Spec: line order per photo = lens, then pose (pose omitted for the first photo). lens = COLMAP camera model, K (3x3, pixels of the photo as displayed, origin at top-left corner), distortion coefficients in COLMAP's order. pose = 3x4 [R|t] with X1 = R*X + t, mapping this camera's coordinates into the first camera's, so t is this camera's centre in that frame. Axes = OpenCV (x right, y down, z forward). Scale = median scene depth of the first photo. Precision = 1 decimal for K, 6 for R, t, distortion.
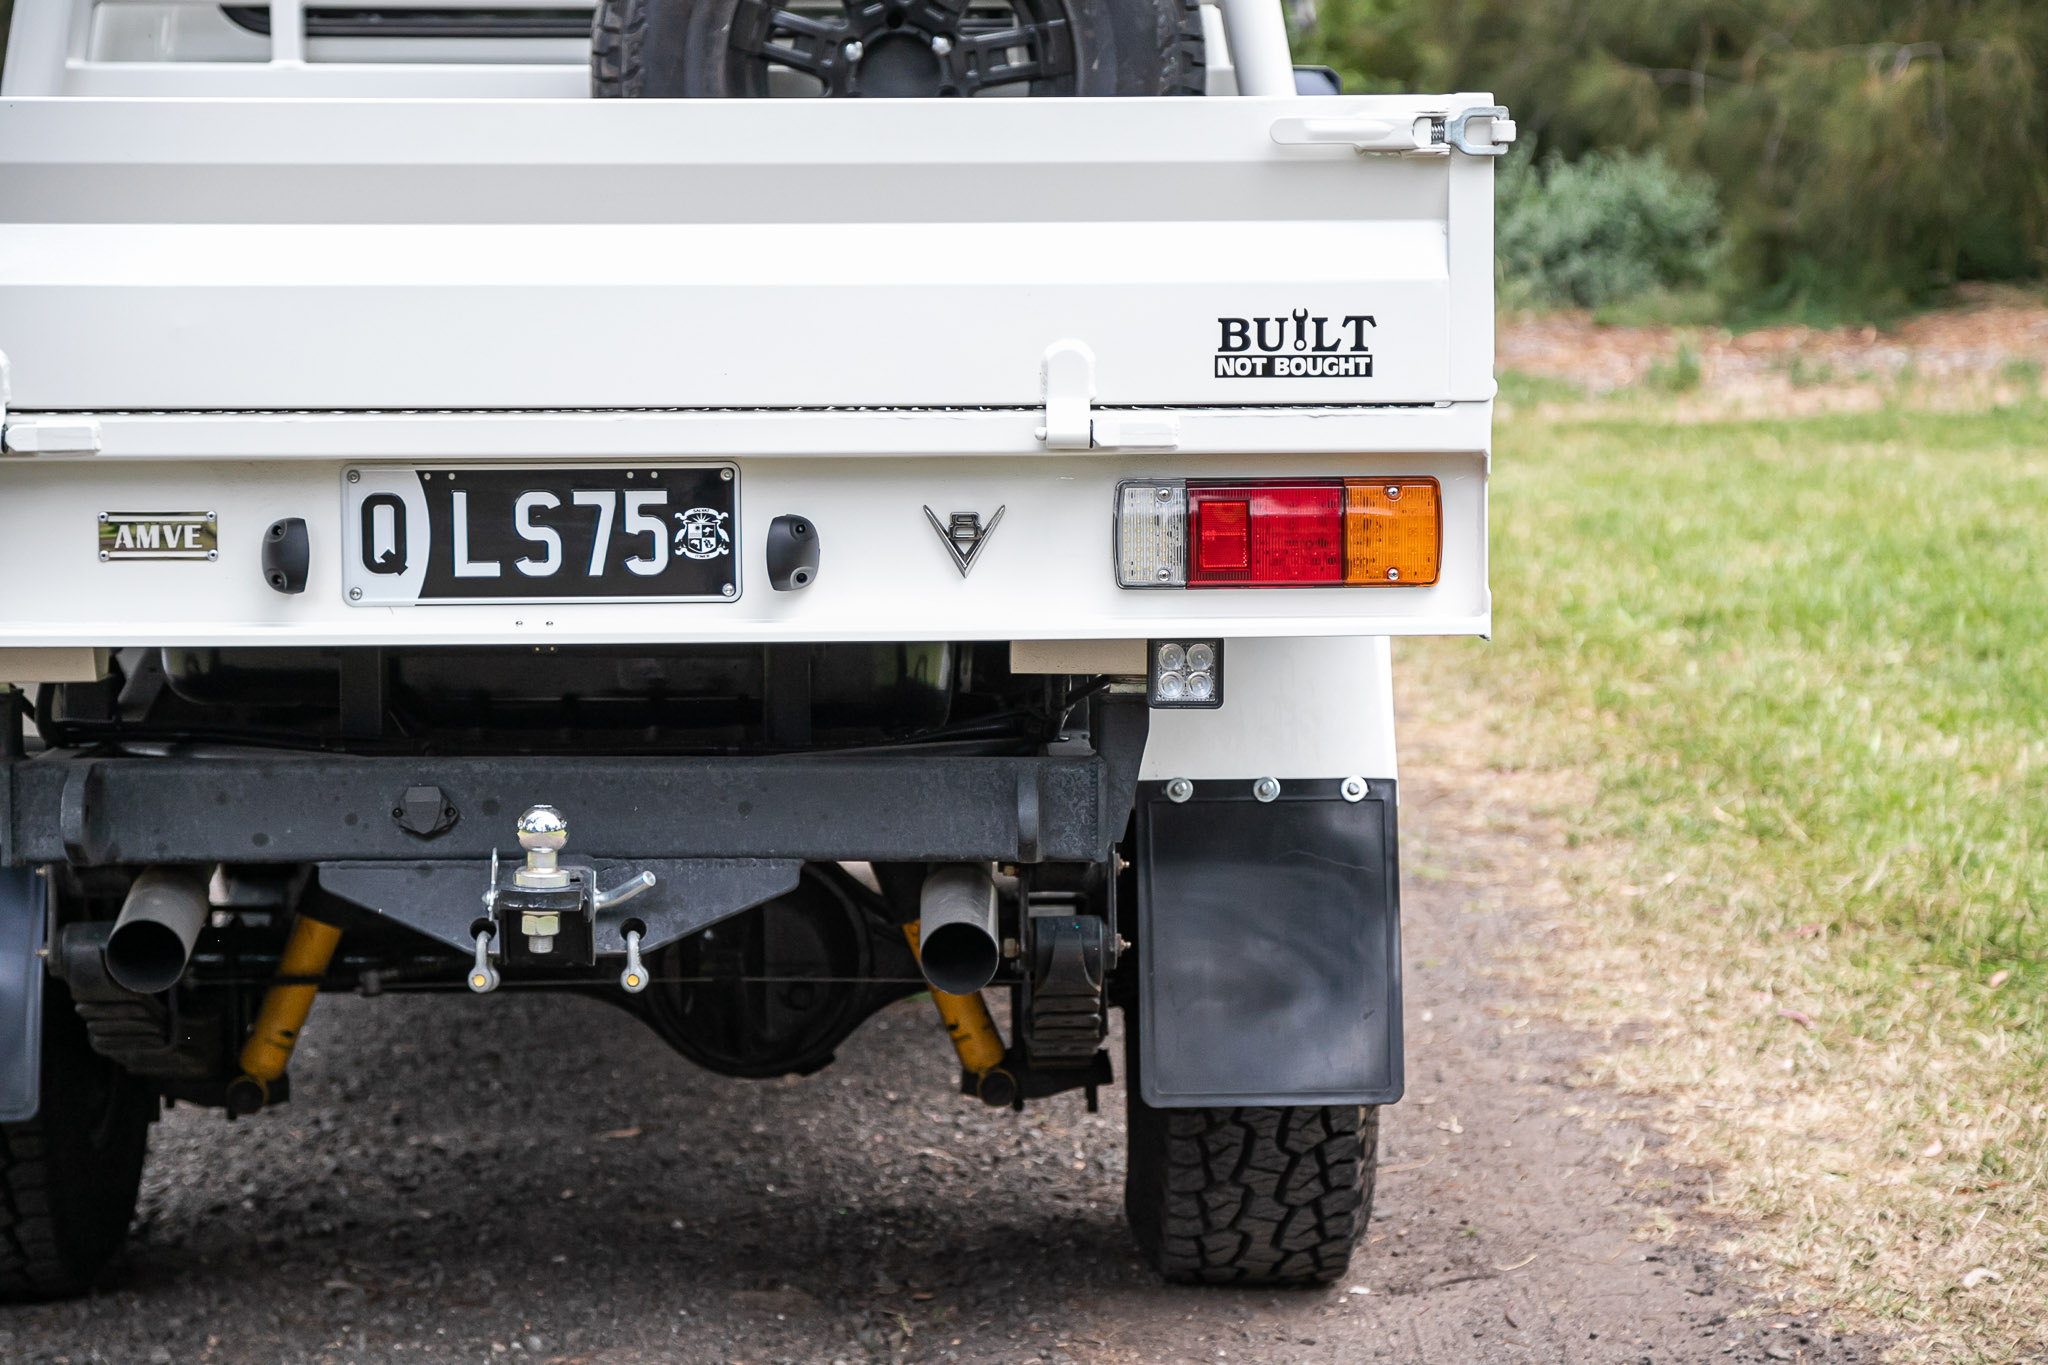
lens RADIAL K [[5361.9, 0, 1037.9], [0, 5361.9, 689.4], [0, 0, 1]] dist [0.287138, 0.000000]
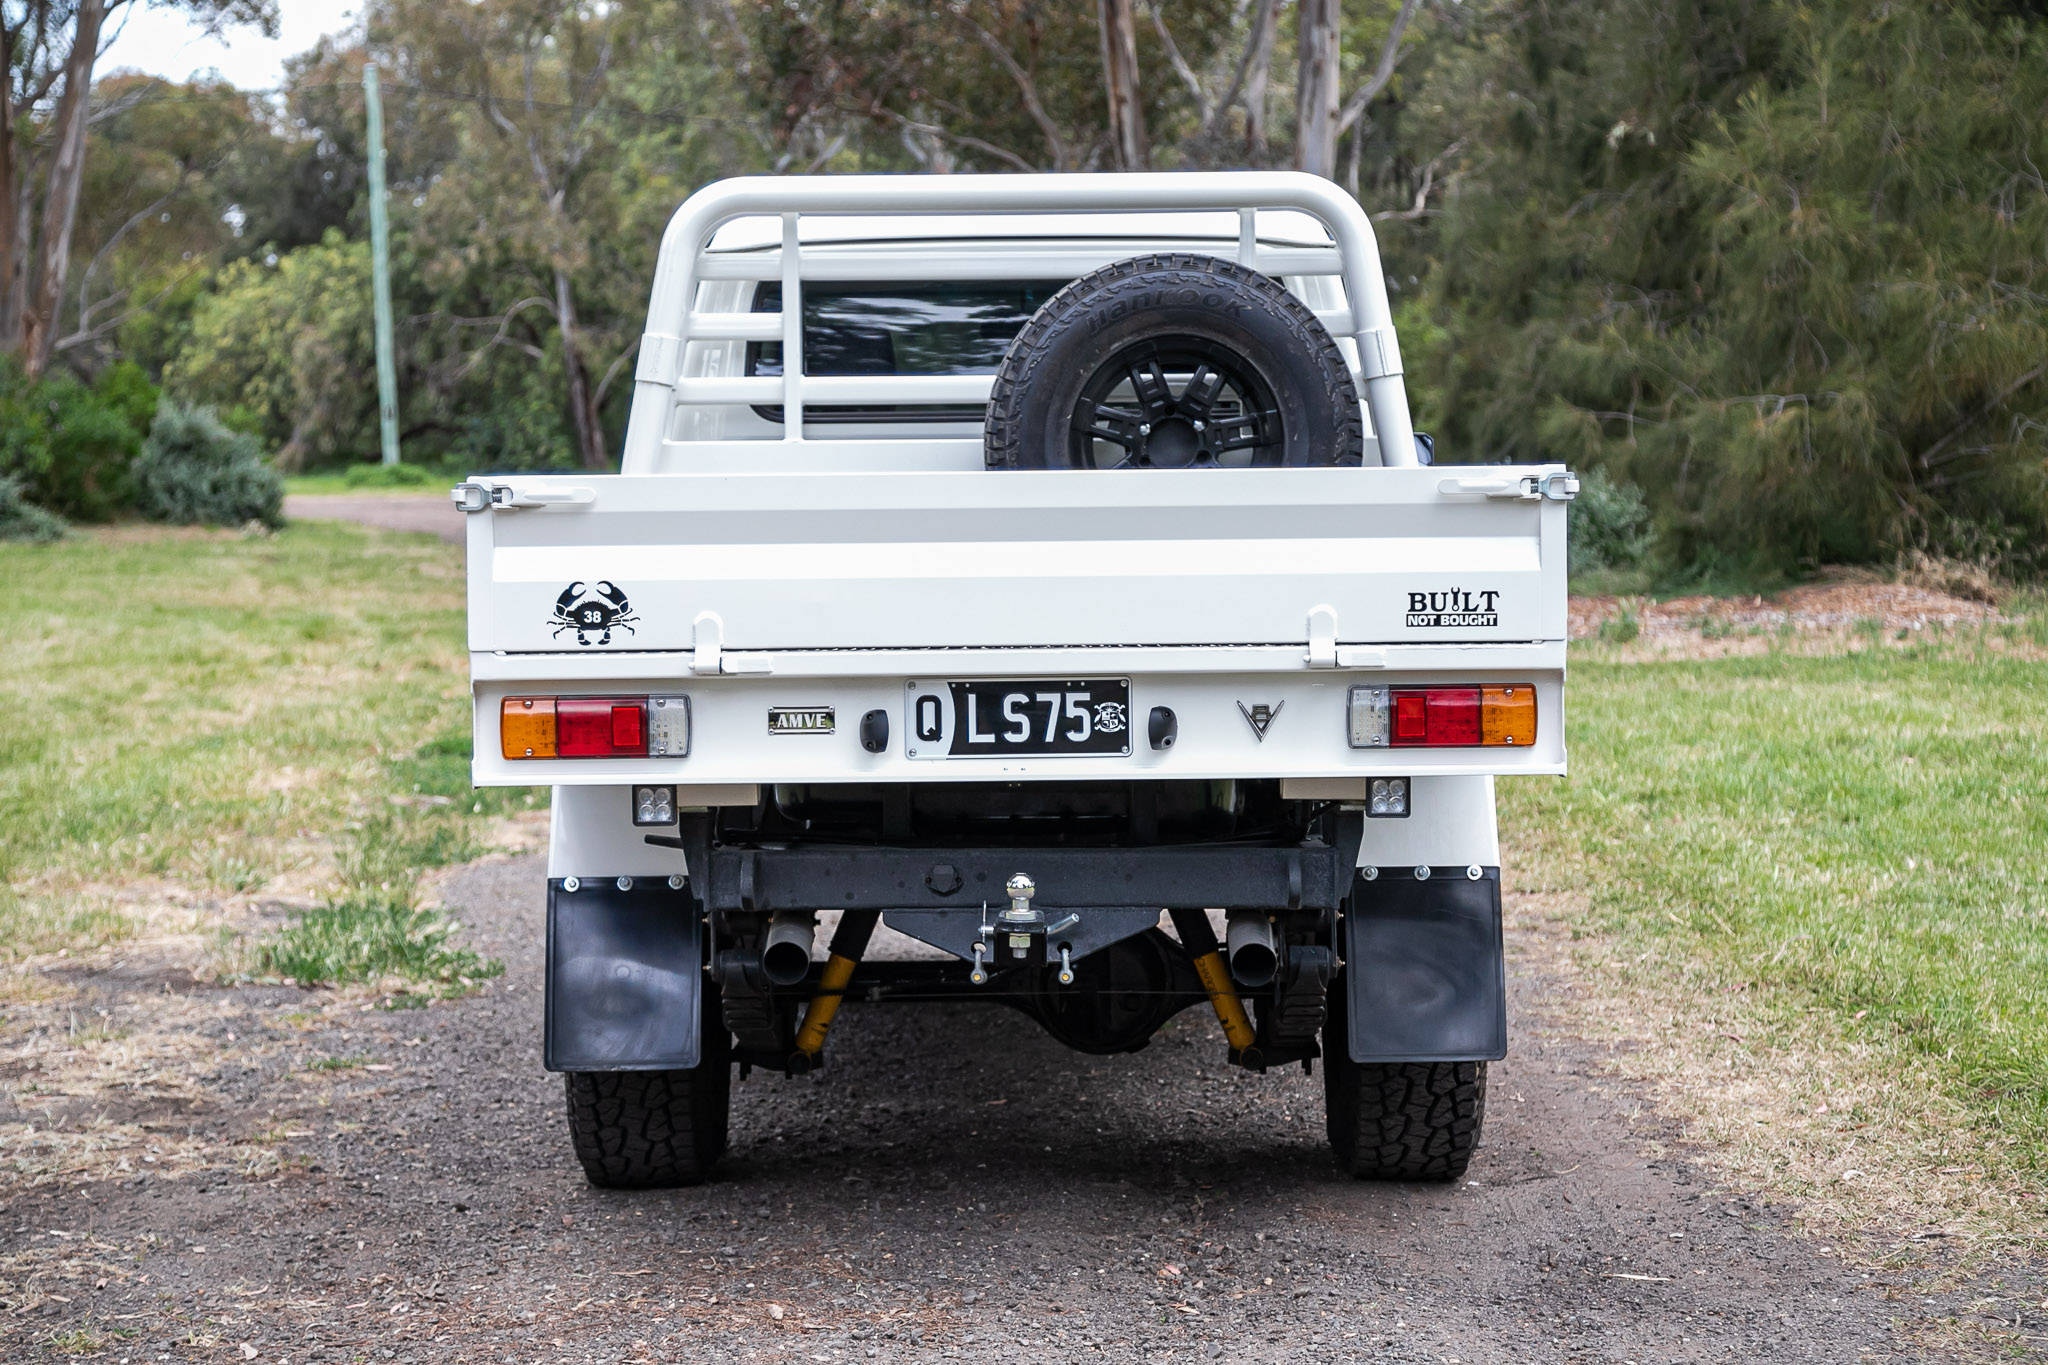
lens RADIAL K [[4163.5, 0, 1011.3], [0, 4163.5, 680.0], [0, 0, 1]] dist [0.180909, 0.000000]
pose [[0.999755, -0.003205, -0.021919, -0.054900], [0.002165, 0.998878, -0.047315, 0.019219], [0.022046, 0.047256, 0.998639, -0.295719]]
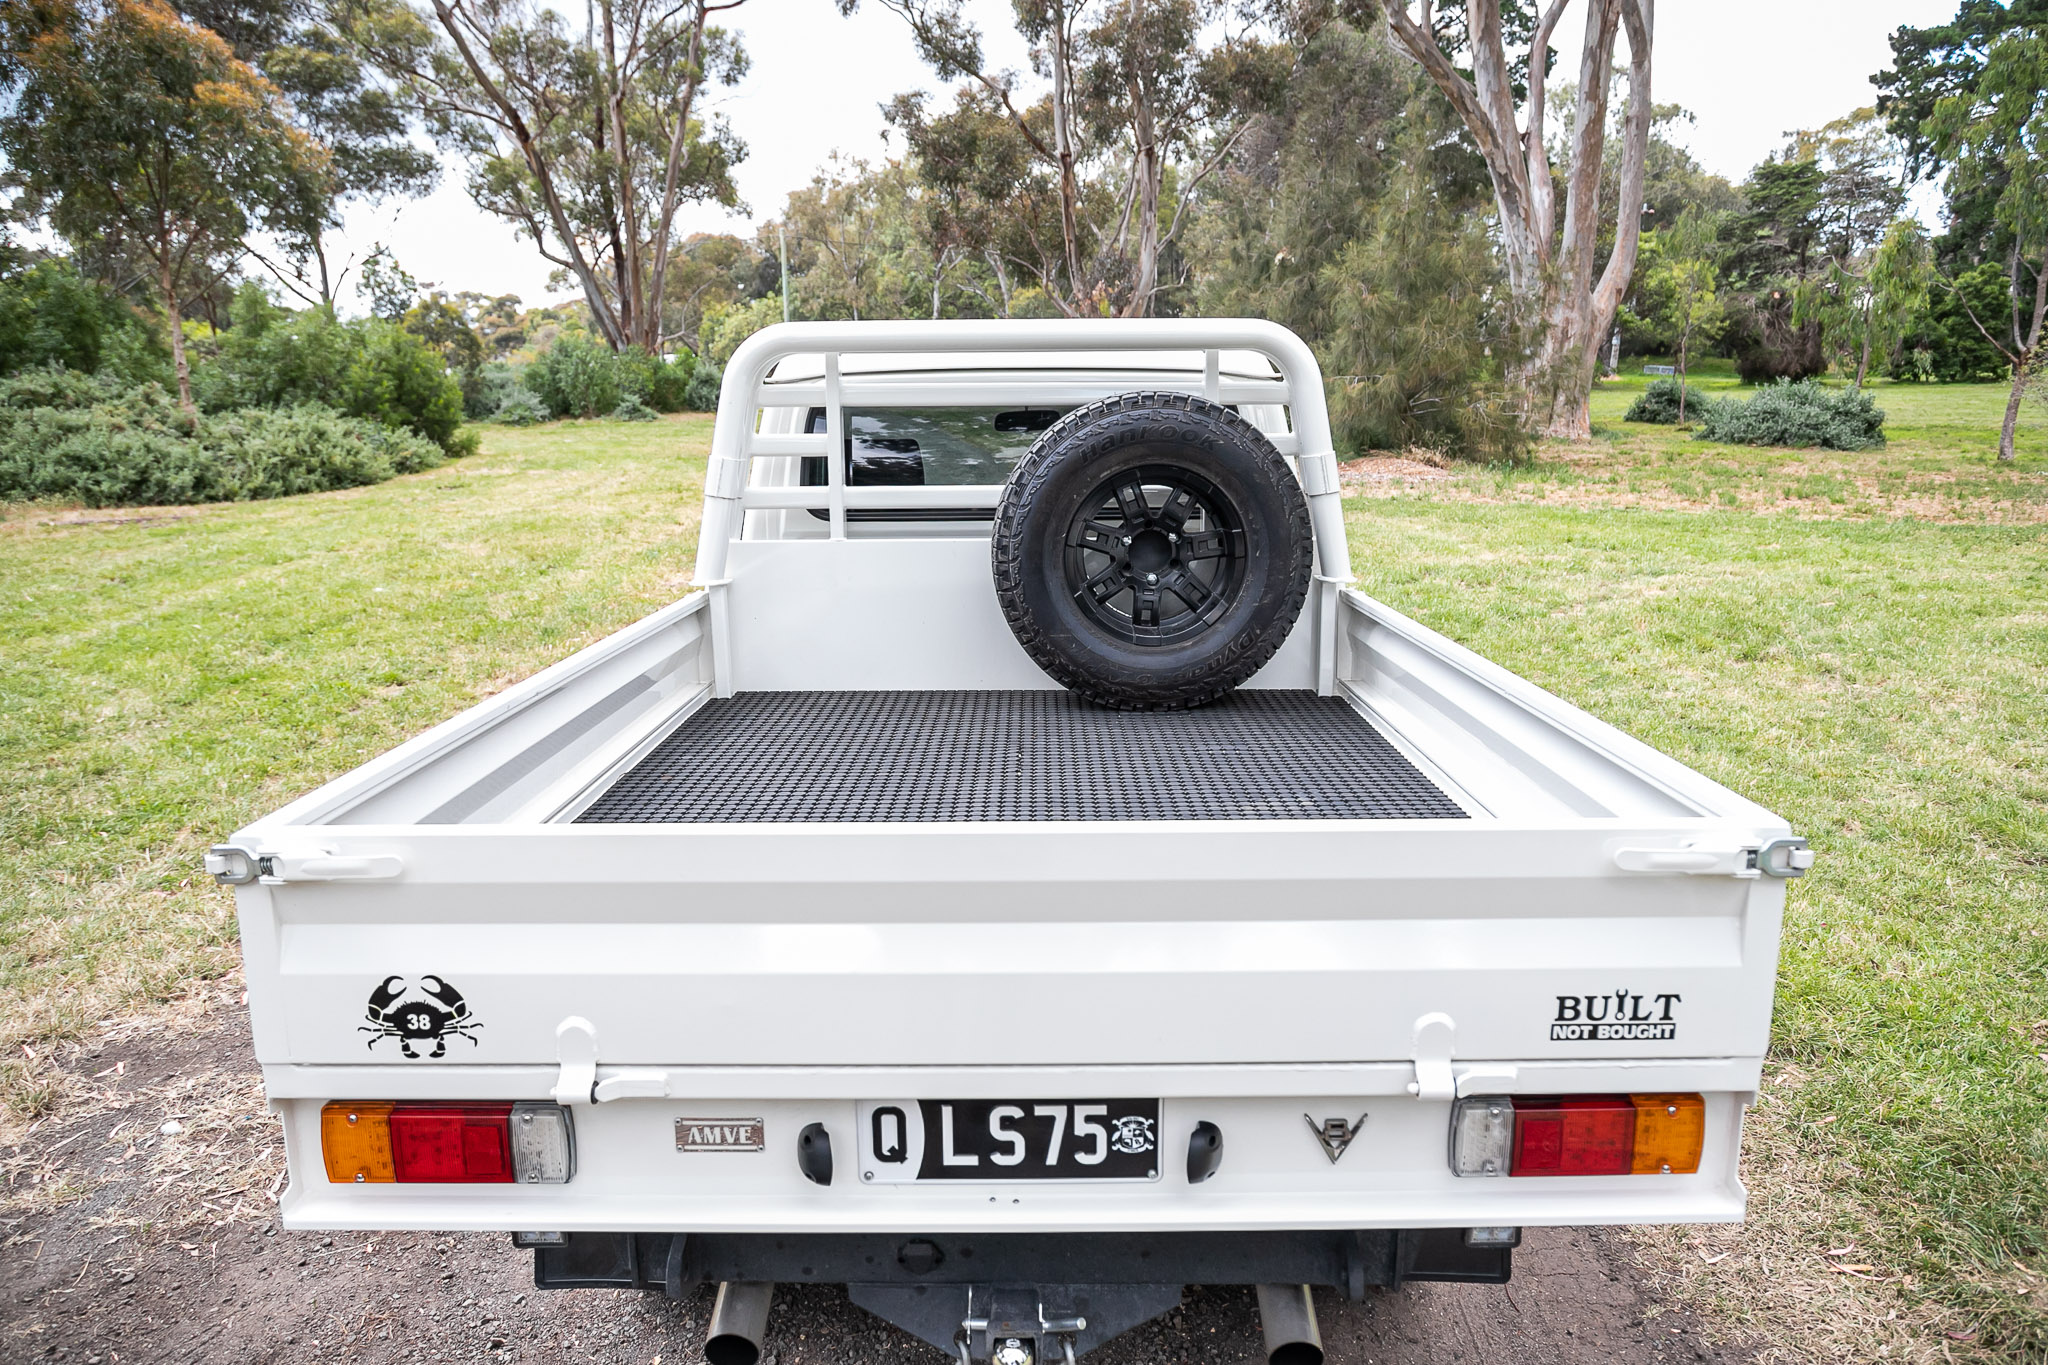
lens RADIAL K [[1394.8, 0, 1020.2], [0, 1394.8, 694.1], [0, 0, 1]] dist [-0.063298, 0.003220]
pose [[0.999644, 0.003199, -0.026500, -0.068710], [0.000315, 0.991311, 0.131535, -0.150738], [0.026691, -0.131496, 0.990957, 0.577368]]
